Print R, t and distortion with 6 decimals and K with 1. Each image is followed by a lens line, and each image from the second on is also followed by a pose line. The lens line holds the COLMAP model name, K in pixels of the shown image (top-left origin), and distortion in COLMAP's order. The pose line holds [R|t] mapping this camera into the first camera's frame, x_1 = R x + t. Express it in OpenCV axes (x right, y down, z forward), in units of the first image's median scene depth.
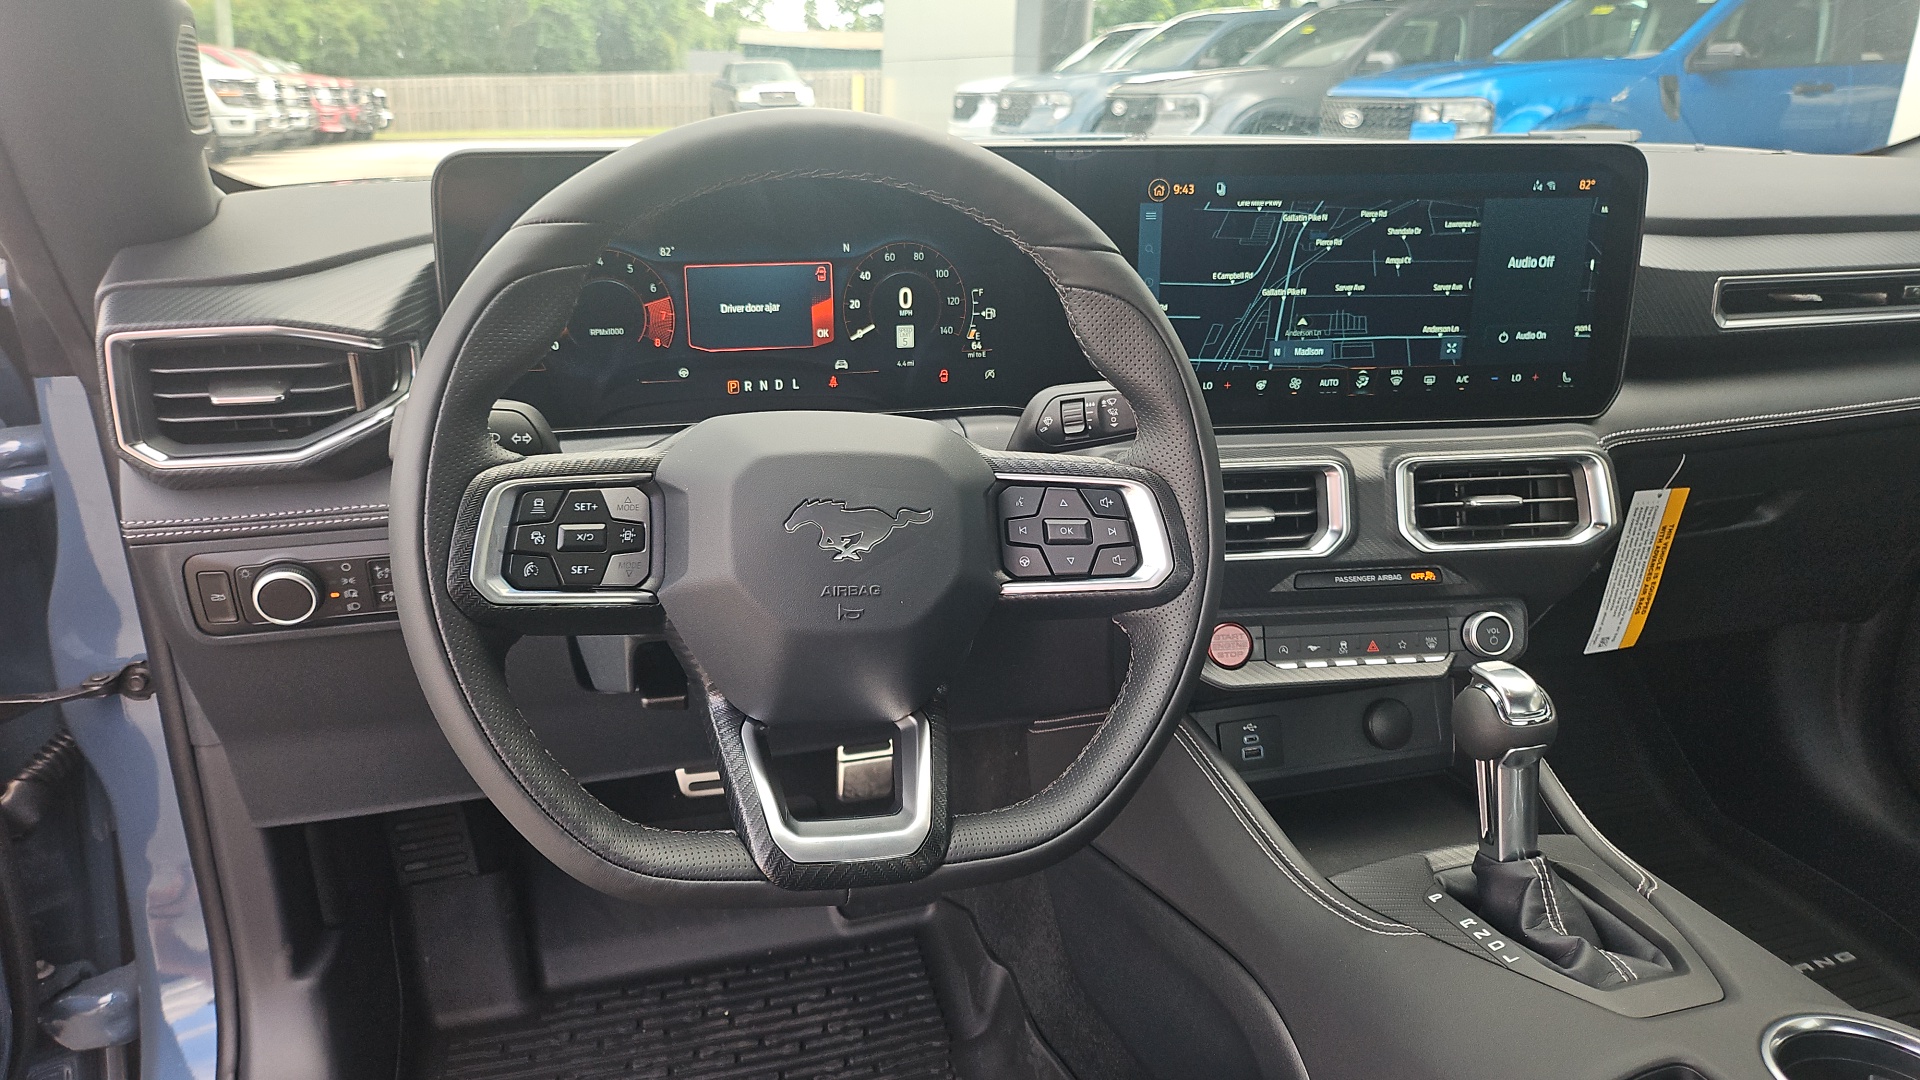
lens RADIAL K [[1331.5, 0, 959.9], [0, 1331.5, 517.8], [0, 0, 1]] dist [-0.004372, -0.005100]
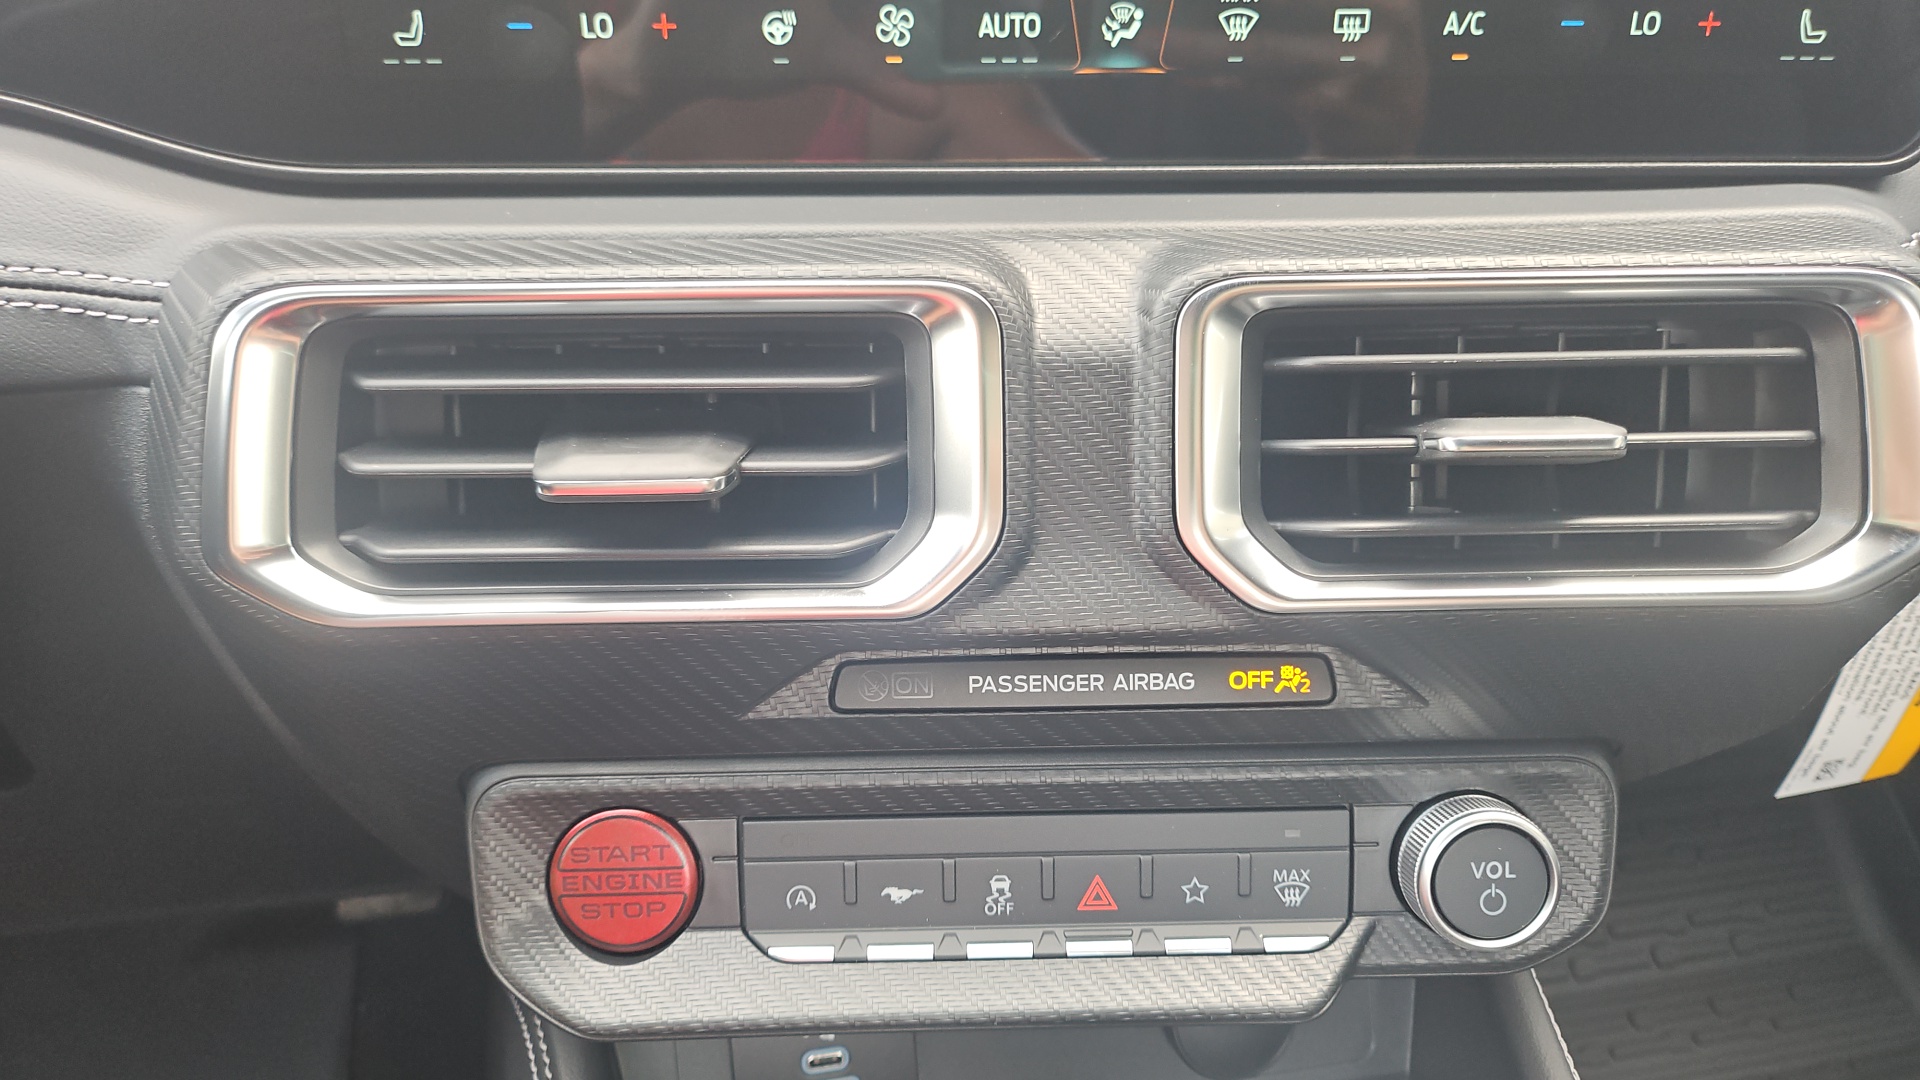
lens RADIAL K [[1405.9, 0, 960.9], [0, 1405.9, 545.0], [0, 0, 1]] dist [-0.031346, -0.007562]
pose [[0.996816, 0.030641, -0.073610, 0.301626], [-0.021178, 0.991797, 0.126054, -0.024739], [0.076869, -0.124094, 0.989289, 0.687136]]
